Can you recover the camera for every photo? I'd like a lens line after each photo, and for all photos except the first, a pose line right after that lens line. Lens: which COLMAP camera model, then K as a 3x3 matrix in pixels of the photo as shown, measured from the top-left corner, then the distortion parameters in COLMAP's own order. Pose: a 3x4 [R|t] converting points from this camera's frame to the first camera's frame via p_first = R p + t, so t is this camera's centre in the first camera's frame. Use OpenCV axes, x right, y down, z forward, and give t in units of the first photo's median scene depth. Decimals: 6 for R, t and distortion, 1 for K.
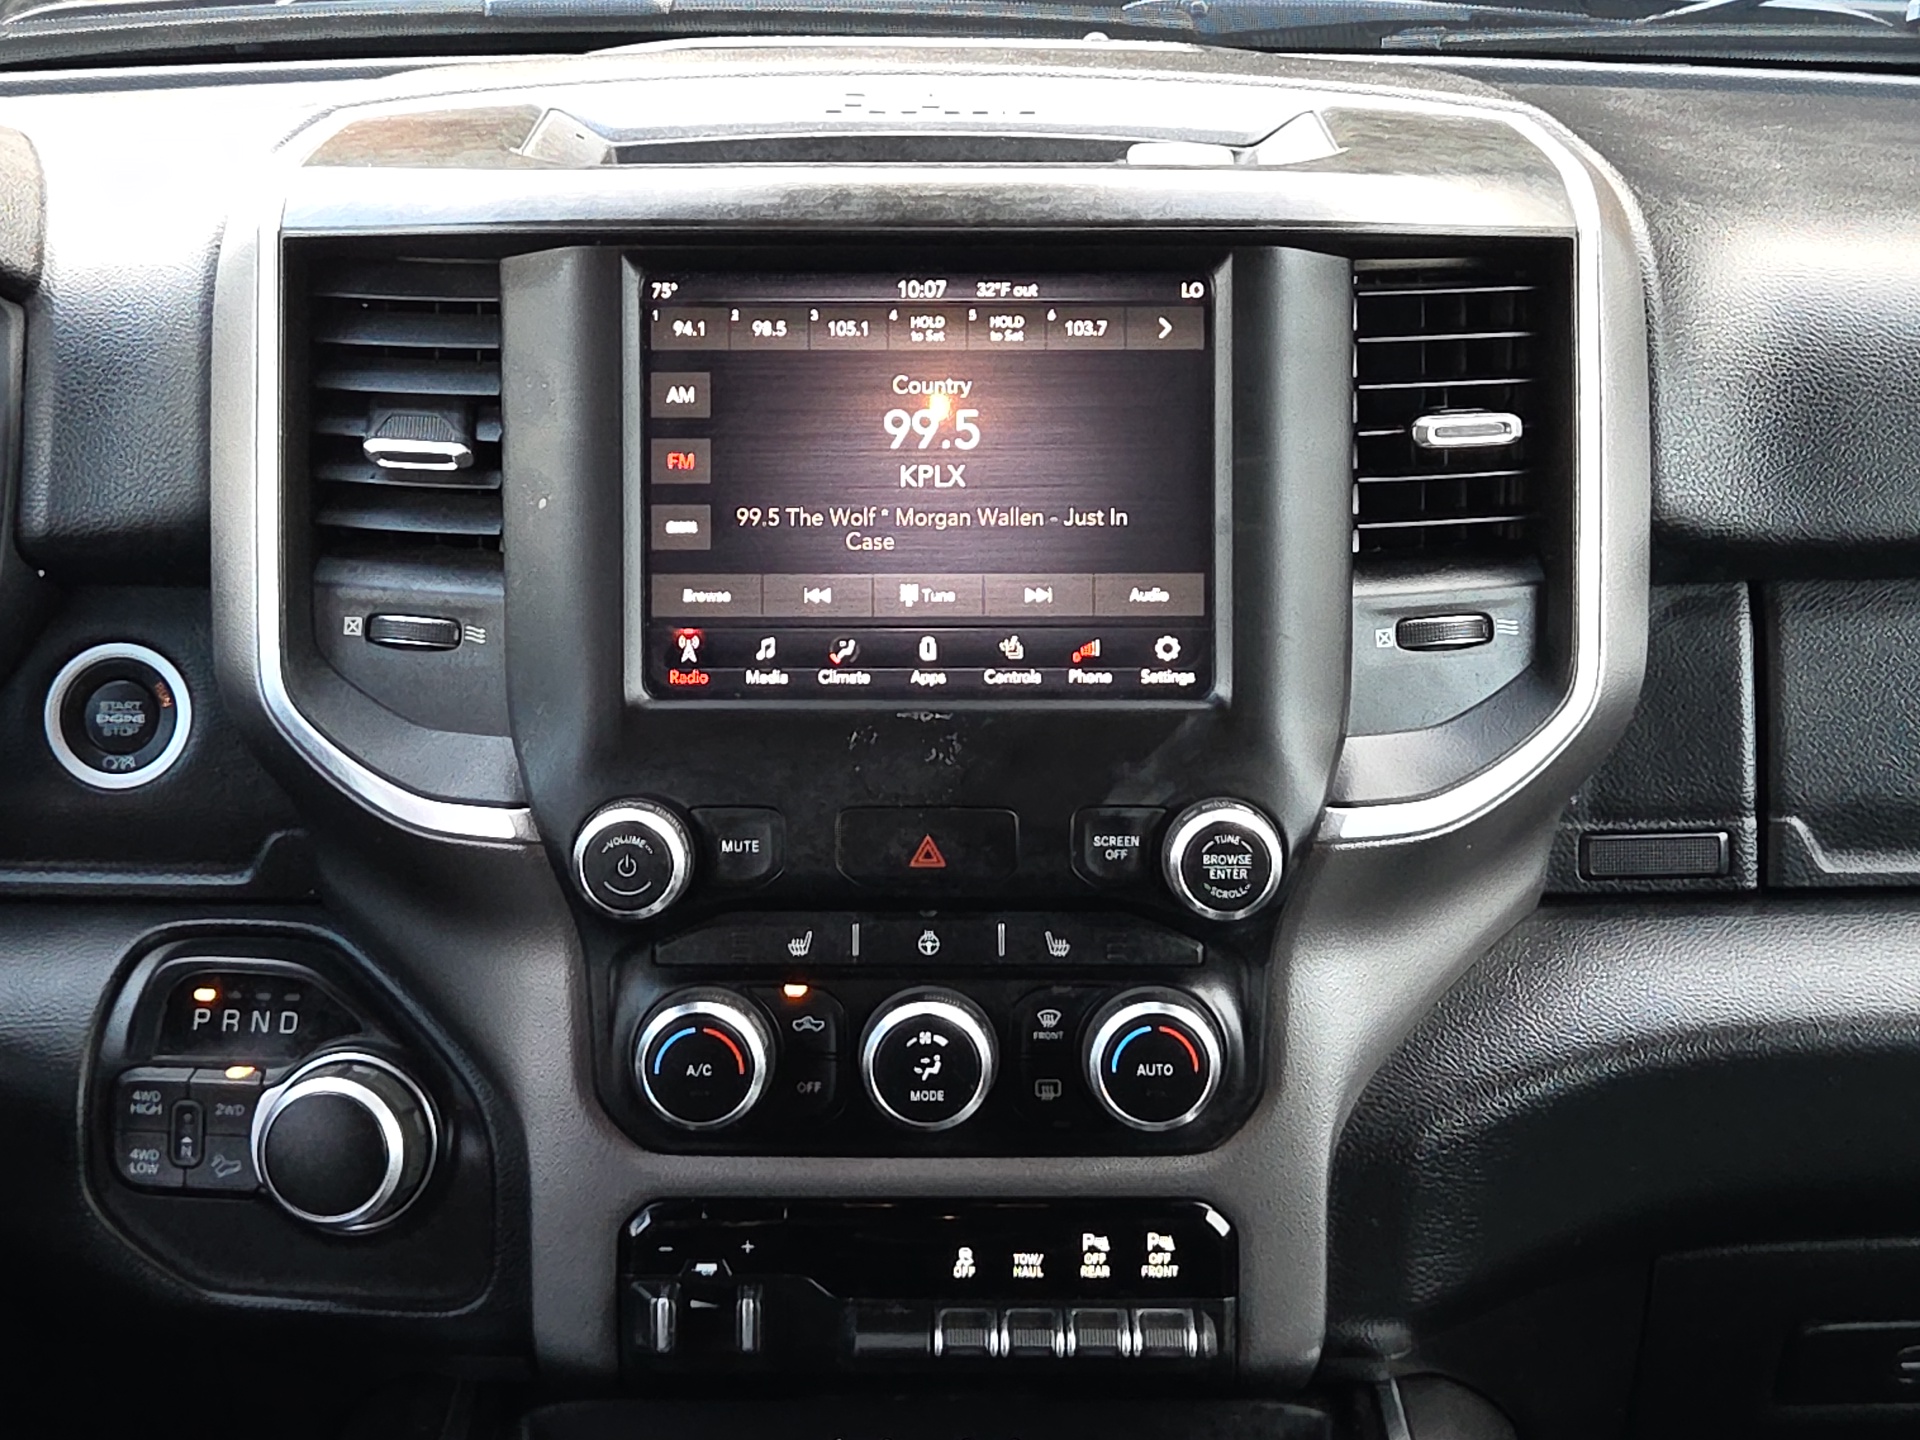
lens RADIAL K [[3185.9, 0, 960.0], [0, 3185.9, 720.0], [0, 0, 1]] dist [0.023935, -0.046798]
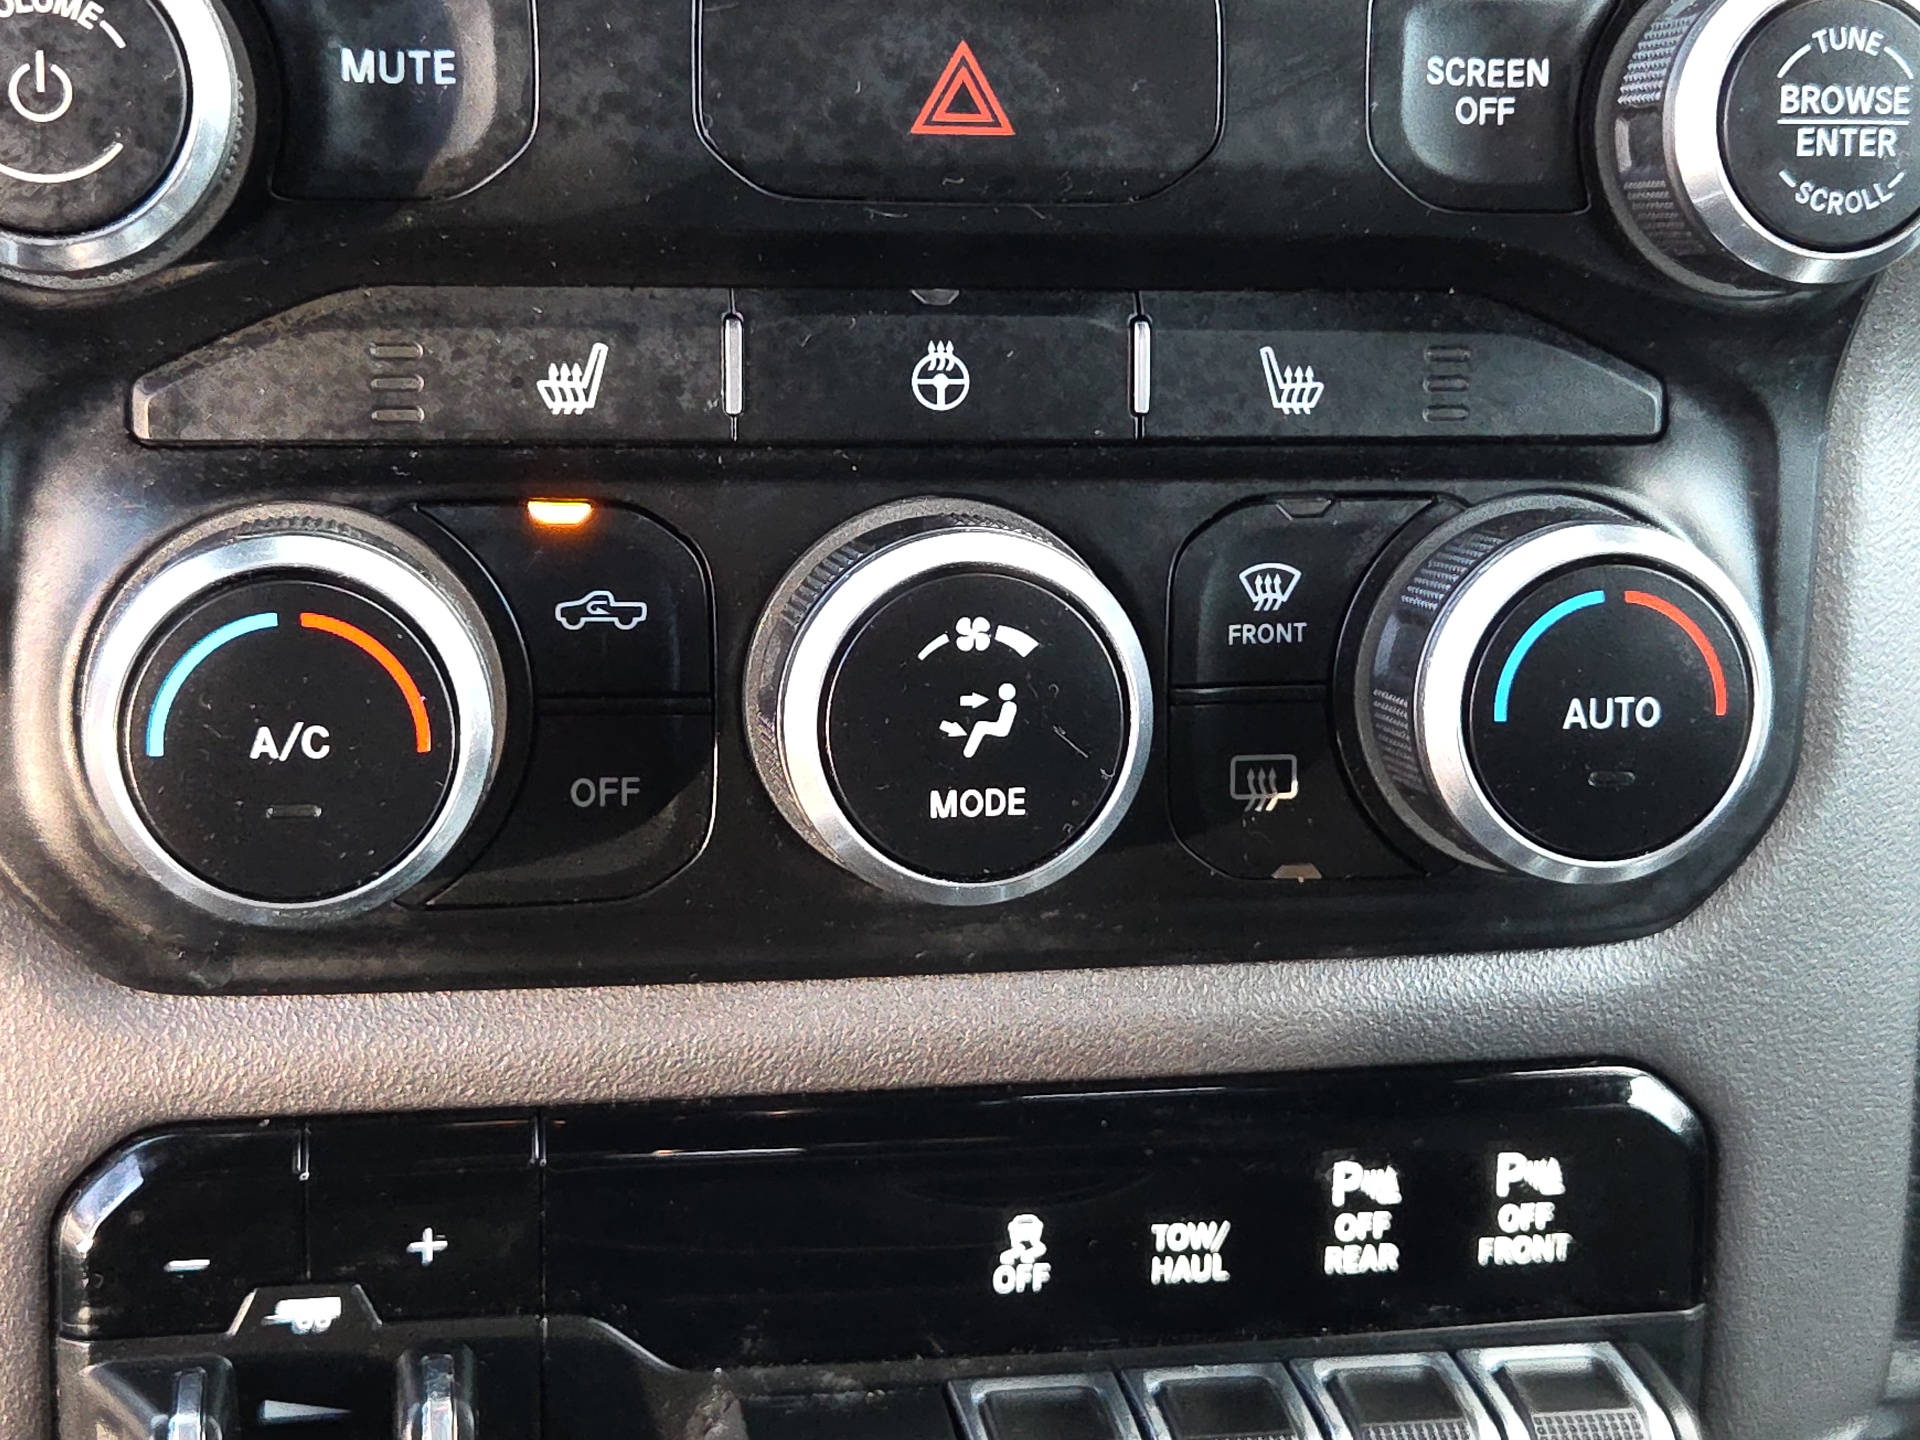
lens RADIAL K [[2871.2, 0, 960.0], [0, 2871.2, 720.0], [0, 0, 1]] dist [0.117297, -0.379016]
pose [[0.979406, -0.019643, 0.200942, -0.072665], [0.005899, 0.997615, 0.068772, 0.086034], [-0.201814, -0.066170, 0.977186, 0.685046]]
